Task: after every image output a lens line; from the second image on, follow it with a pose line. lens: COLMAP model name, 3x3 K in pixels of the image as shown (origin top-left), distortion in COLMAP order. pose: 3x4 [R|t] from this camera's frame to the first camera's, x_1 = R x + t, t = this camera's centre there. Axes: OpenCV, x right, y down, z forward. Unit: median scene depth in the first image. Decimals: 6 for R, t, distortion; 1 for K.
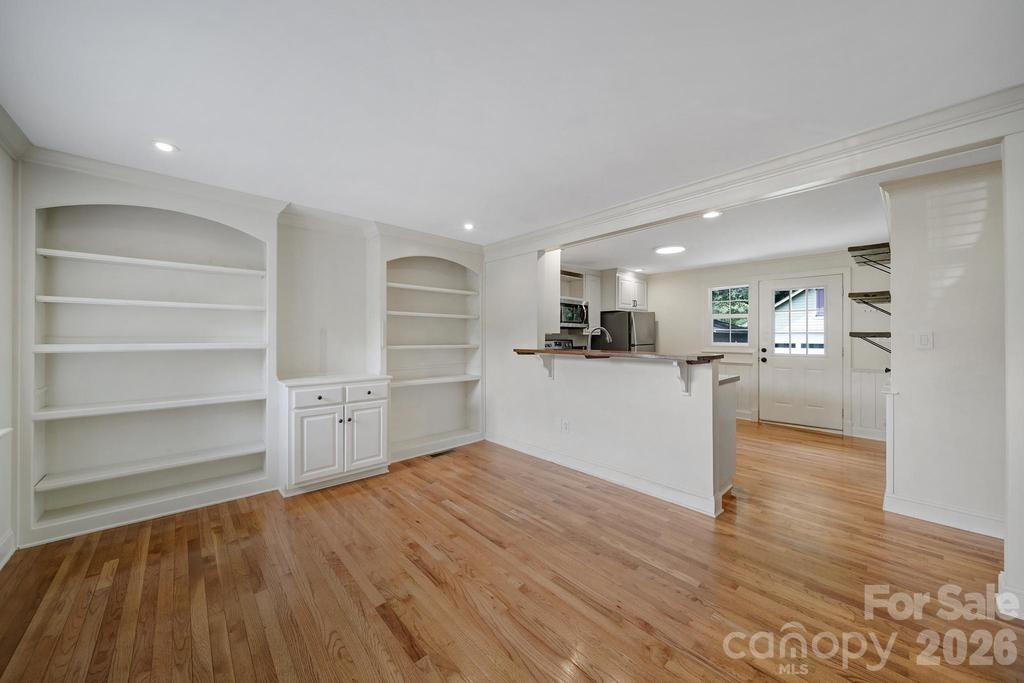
lens RADIAL K [[360.8, 0, 510.3], [0, 360.8, 334.7], [0, 0, 1]] dist [-0.000530, -0.001306]
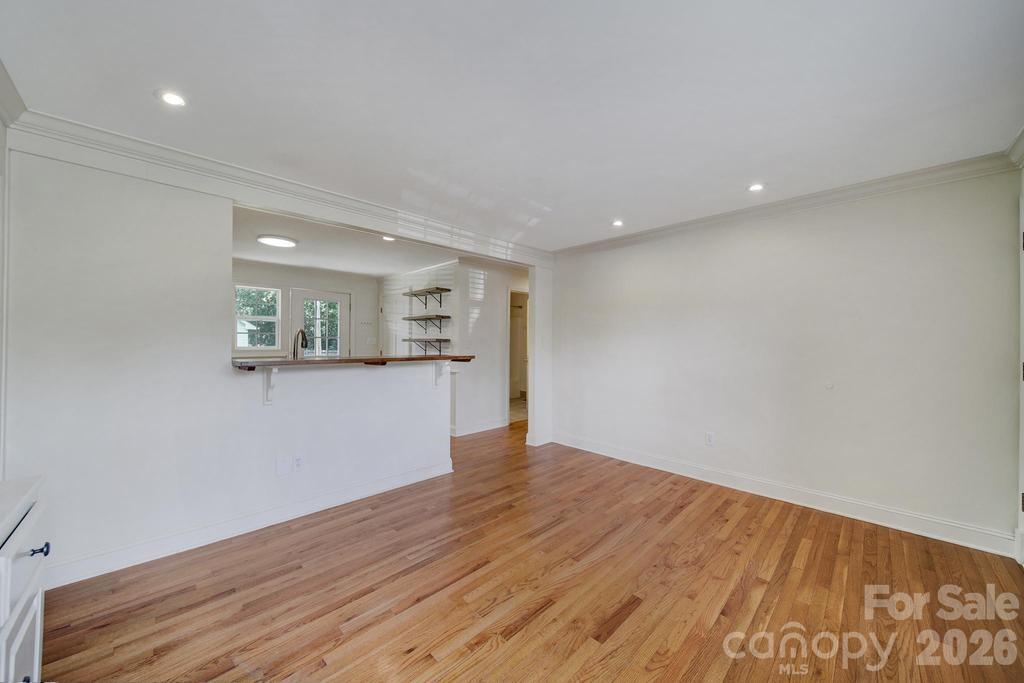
lens RADIAL K [[363.2, 0, 512.3], [0, 363.2, 343.9], [0, 0, 1]] dist [-0.002837, -0.000208]
pose [[-0.042594, -0.002166, 0.999090, -0.595650], [-0.014386, 0.999895, 0.001554, 0.007096], [-0.998989, -0.014307, -0.042621, 0.600190]]
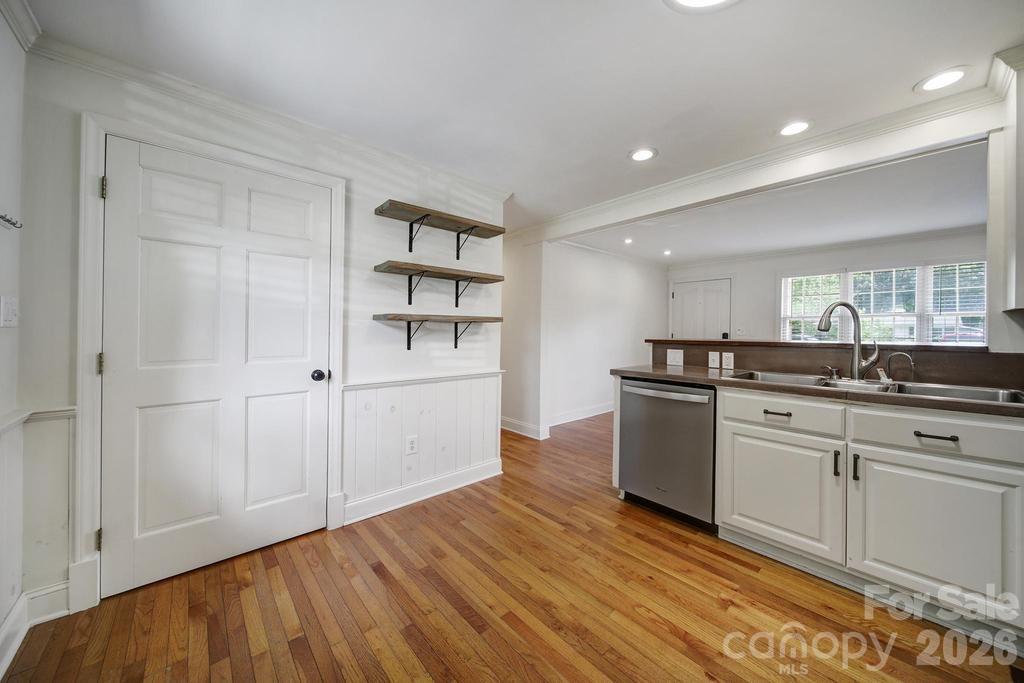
lens RADIAL K [[363.2, 0, 521.5], [0, 363.2, 330.2], [0, 0, 1]] dist [-0.000605, -0.000141]
pose [[-0.999911, -0.011057, -0.007503, 0.739023], [-0.011003, 0.999914, -0.007184, 0.028187], [0.007582, -0.007101, -0.999946, 1.600897]]
